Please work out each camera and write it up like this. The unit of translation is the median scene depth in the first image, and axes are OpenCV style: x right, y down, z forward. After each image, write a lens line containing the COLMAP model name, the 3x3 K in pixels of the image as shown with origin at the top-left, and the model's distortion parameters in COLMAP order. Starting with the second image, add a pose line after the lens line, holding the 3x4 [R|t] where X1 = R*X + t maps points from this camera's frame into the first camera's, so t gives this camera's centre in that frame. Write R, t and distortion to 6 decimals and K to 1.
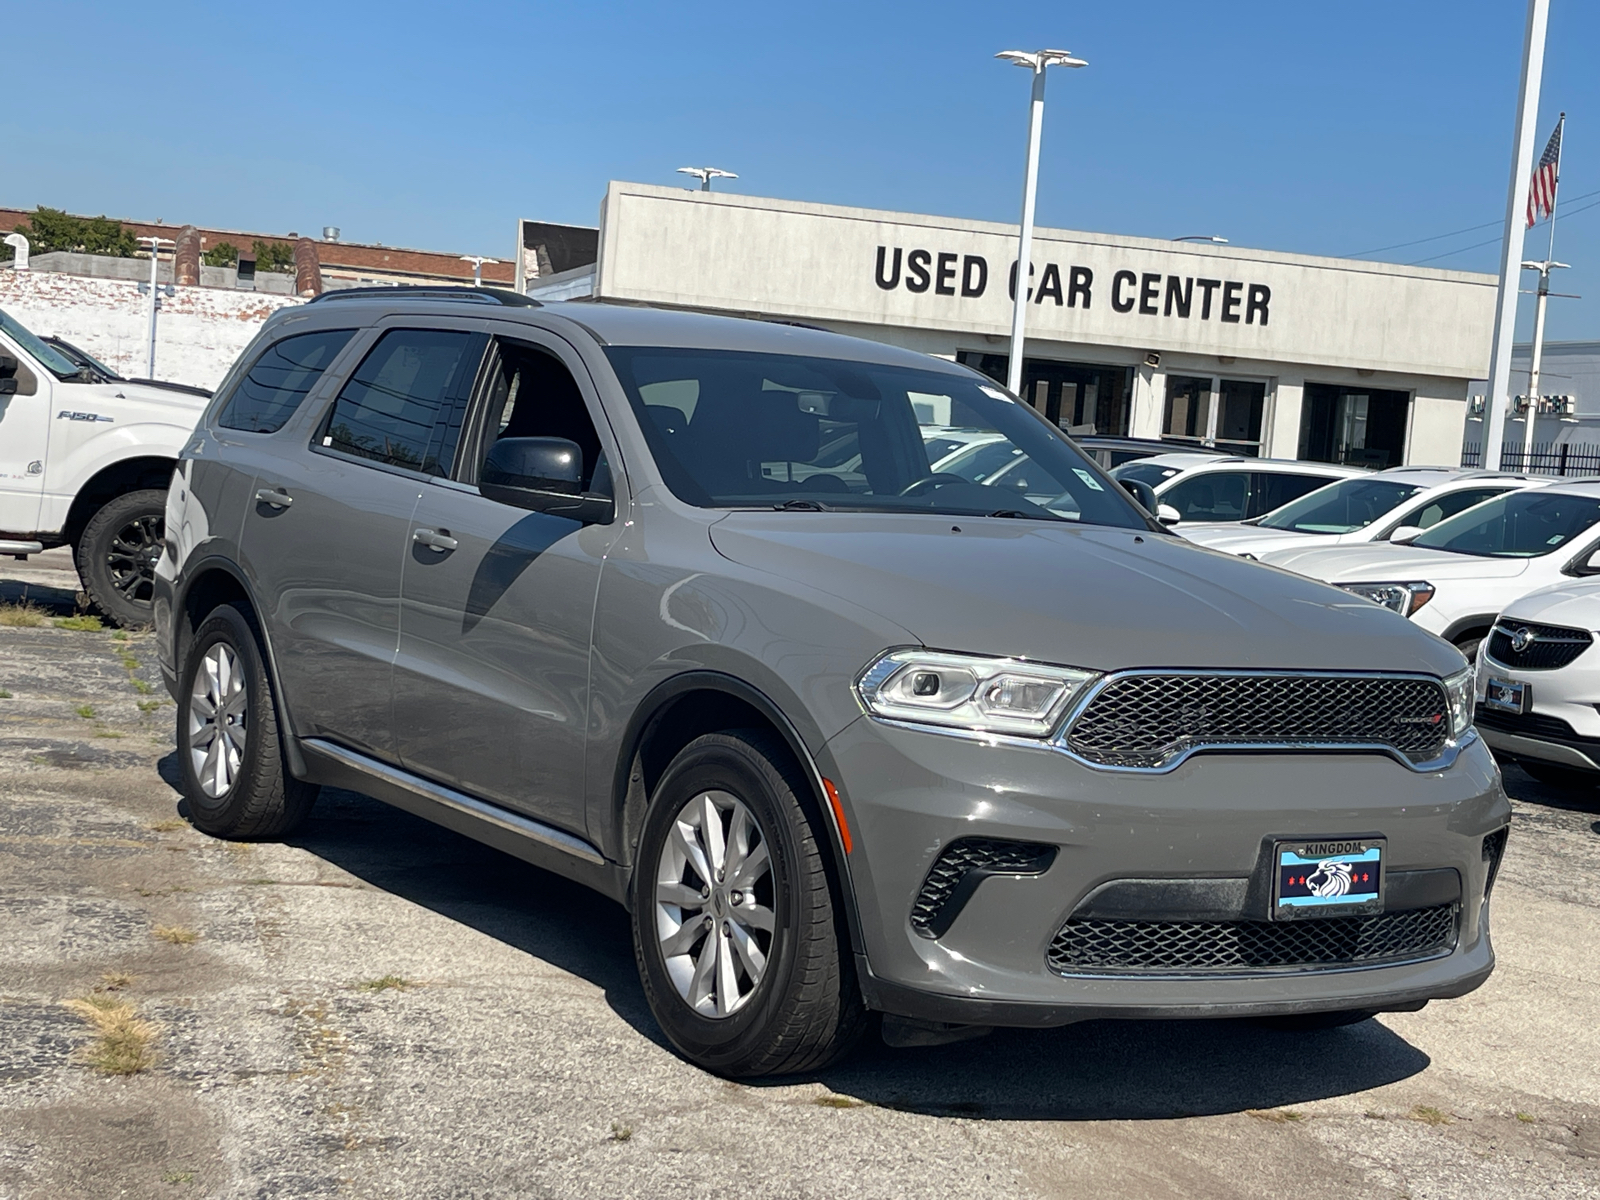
lens RADIAL K [[2505.8, 0, 793.8], [0, 2505.8, 612.8], [0, 0, 1]] dist [0.109052, 0.000000]
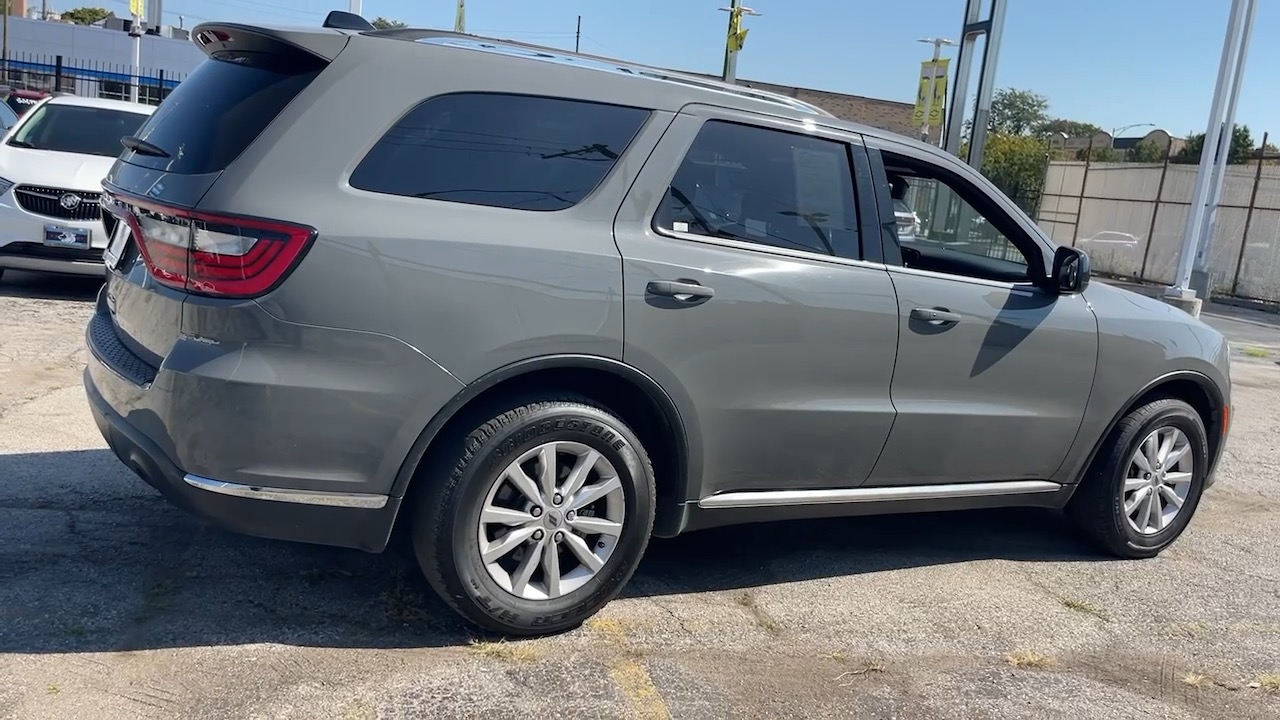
lens RADIAL K [[1107.6, 0, 645.6], [0, 1107.6, 353.6], [0, 0, 1]] dist [0.040243, -0.034874]
pose [[0.038347, -0.227007, 0.973138, -0.766347], [-0.051224, 0.972127, 0.228790, -0.143941], [-0.997951, -0.058622, 0.025650, 1.186416]]
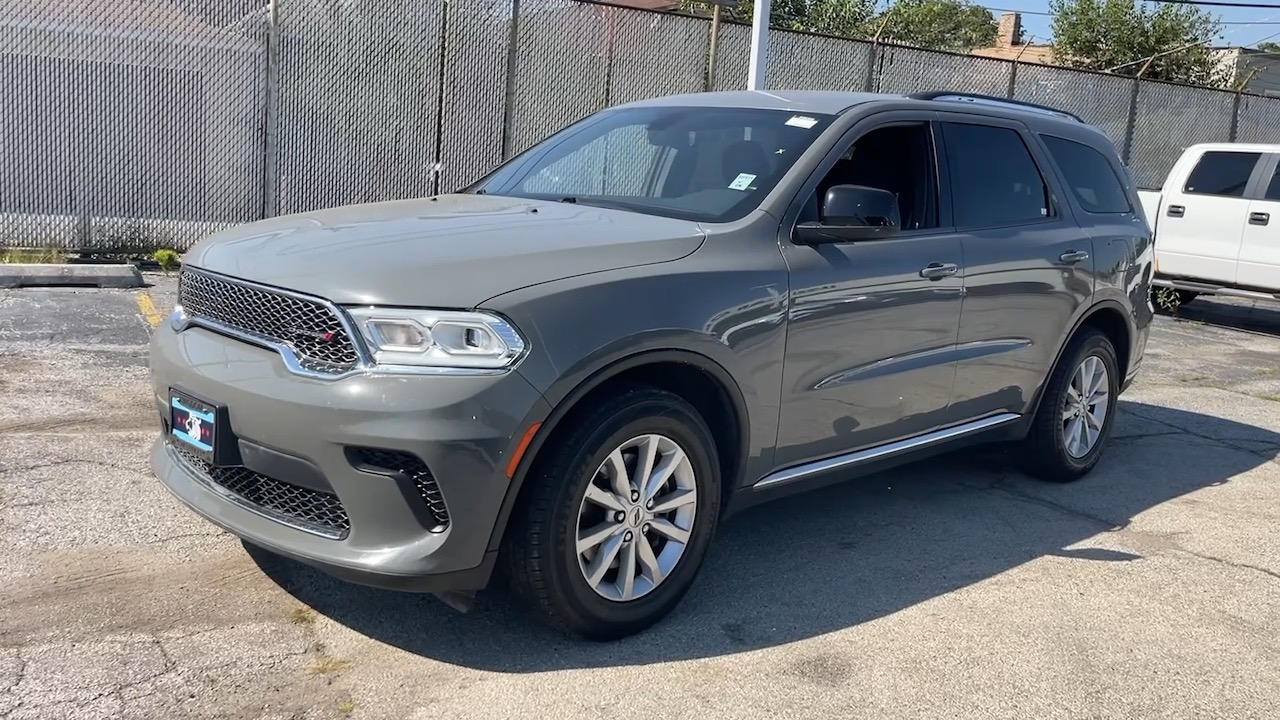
lens RADIAL K [[1107.6, 0, 640.8], [0, 1107.6, 360.3], [0, 0, 1]] dist [0.040243, -0.034874]
pose [[0.209756, 0.102619, -0.972354, 0.692941], [-0.109026, 0.990730, 0.081039, -0.004757], [0.971656, 0.089013, 0.218999, 0.896237]]
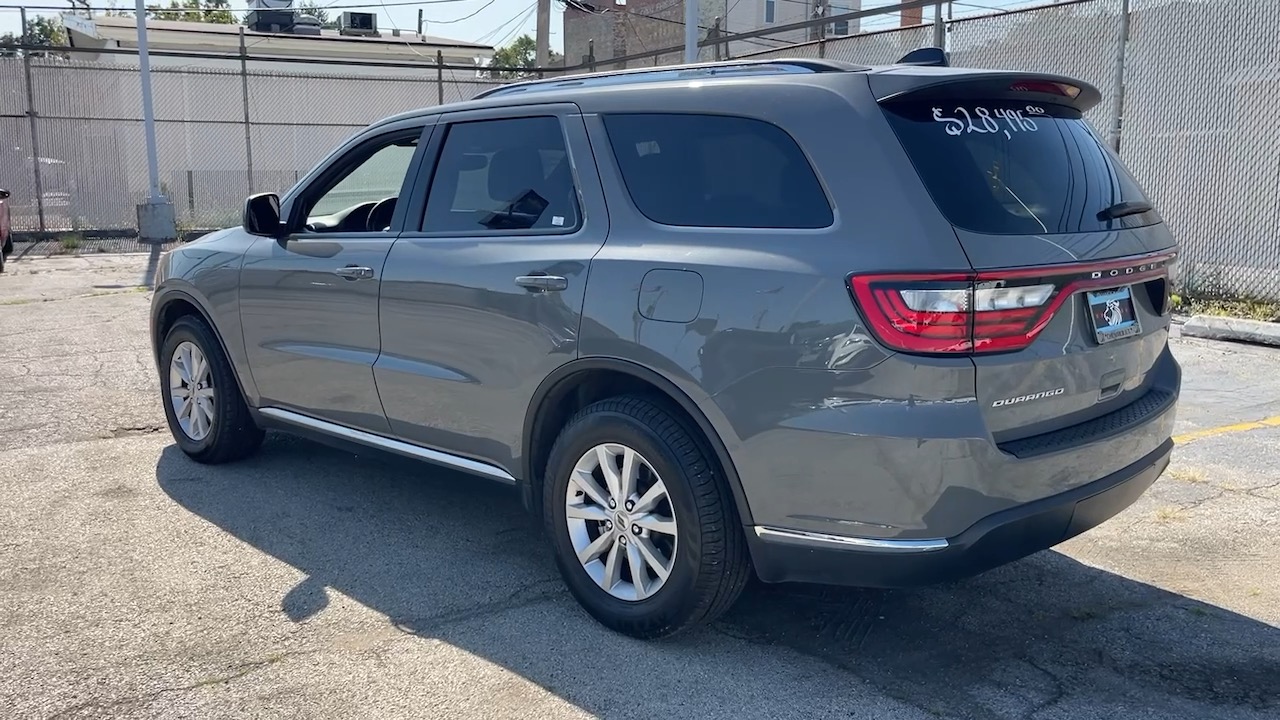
lens RADIAL K [[1107.6, 0, 640.7], [0, 1107.6, 361.2], [0, 0, 1]] dist [0.040243, -0.034874]
pose [[-0.972276, -0.034532, -0.231274, 0.068970], [-0.086244, 0.972265, 0.217402, -0.133152], [0.217352, 0.231320, -0.948287, 1.905593]]
